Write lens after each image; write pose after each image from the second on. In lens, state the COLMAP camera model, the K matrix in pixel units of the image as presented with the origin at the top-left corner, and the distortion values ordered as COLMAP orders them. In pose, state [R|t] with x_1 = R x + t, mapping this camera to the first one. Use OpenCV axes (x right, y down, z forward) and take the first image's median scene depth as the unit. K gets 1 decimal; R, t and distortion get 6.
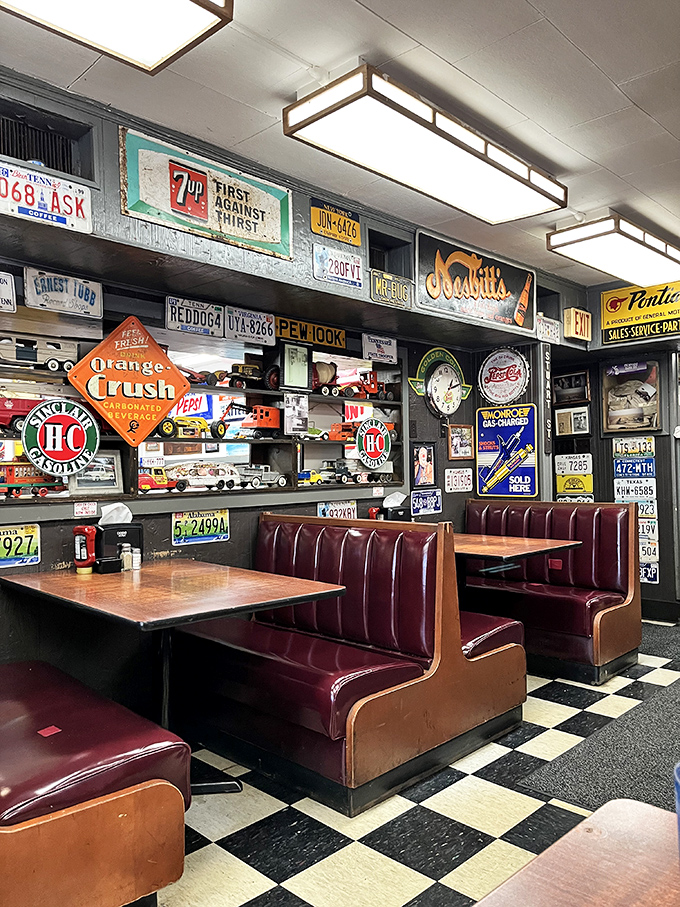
lens RADIAL K [[682.5, 0, 337.4], [0, 682.5, 458.5], [0, 0, 1]] dist [0.012409, 0.000667]
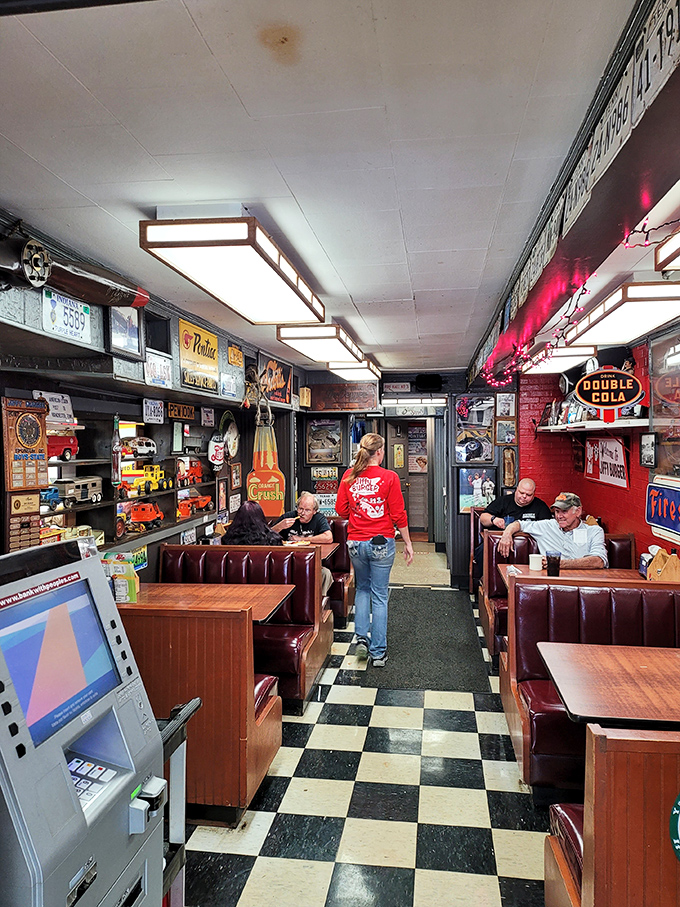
lens RADIAL K [[682.5, 0, 341.3], [0, 682.5, 449.1], [0, 0, 1]] dist [0.012409, 0.000667]
pose [[0.798372, 0.001047, 0.602164, -0.503501], [-0.015459, 0.999705, 0.018757, -0.111379], [-0.601967, -0.024284, 0.798152, -0.261194]]
